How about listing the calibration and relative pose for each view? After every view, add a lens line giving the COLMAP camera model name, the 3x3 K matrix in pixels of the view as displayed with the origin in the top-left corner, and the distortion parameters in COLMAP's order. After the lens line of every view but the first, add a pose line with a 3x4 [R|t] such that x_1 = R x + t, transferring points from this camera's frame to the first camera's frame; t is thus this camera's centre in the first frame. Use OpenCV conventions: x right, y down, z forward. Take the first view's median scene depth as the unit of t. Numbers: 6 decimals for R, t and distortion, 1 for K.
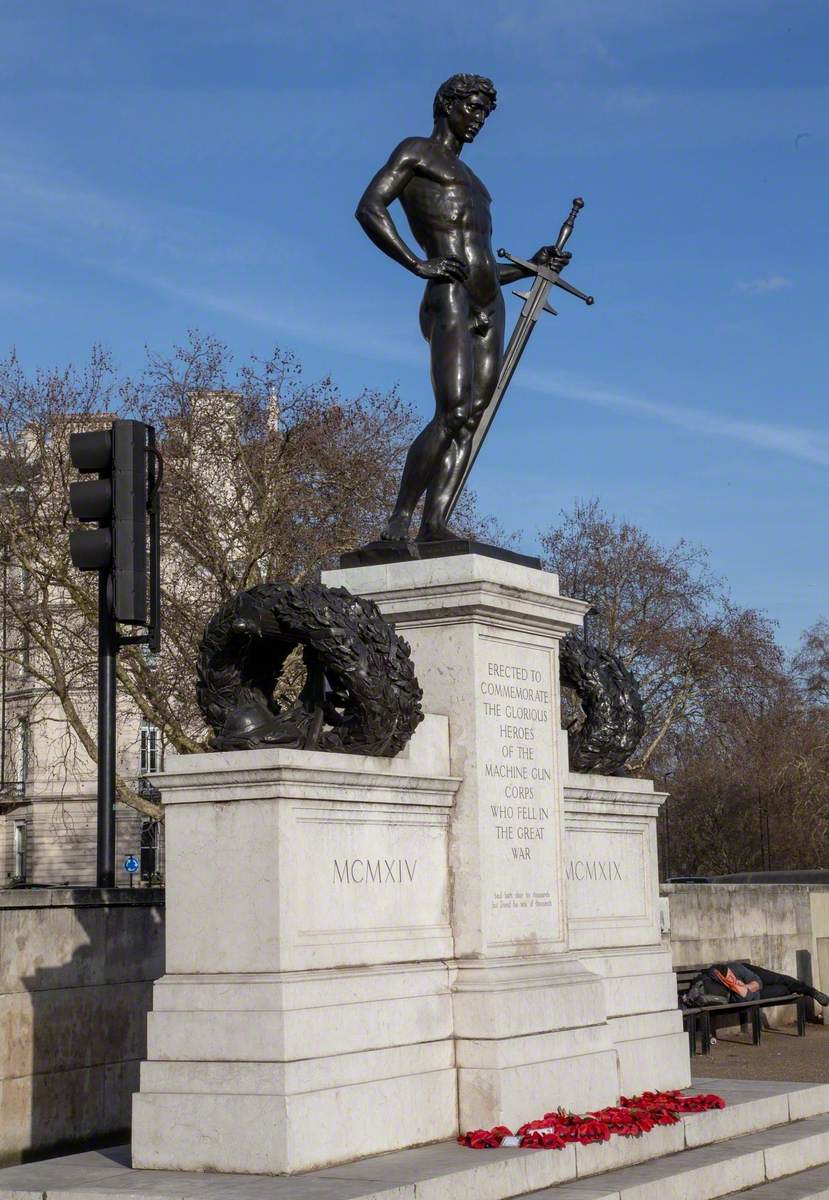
lens RADIAL K [[2078.9, 0, 414.5], [0, 2078.9, 600.0], [0, 0, 1]] dist [0.276162, 0.008949]
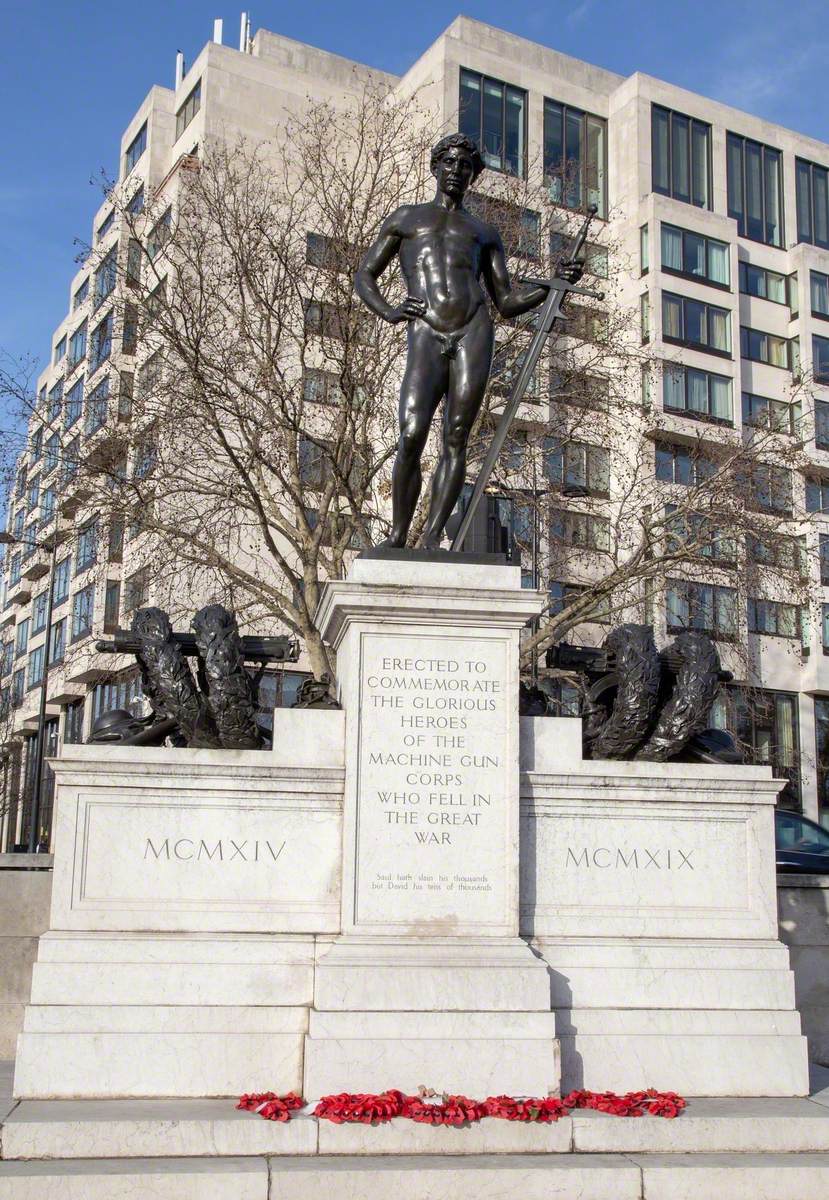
lens RADIAL K [[1323.4, 0, 401.2], [0, 1323.4, 618.8], [0, 0, 1]] dist [0.004212, 0.002772]
pose [[0.628584, -0.116187, -0.769014, 0.594011], [0.076688, 0.993219, -0.087377, 0.073713], [0.773952, -0.004050, 0.633232, 0.607043]]
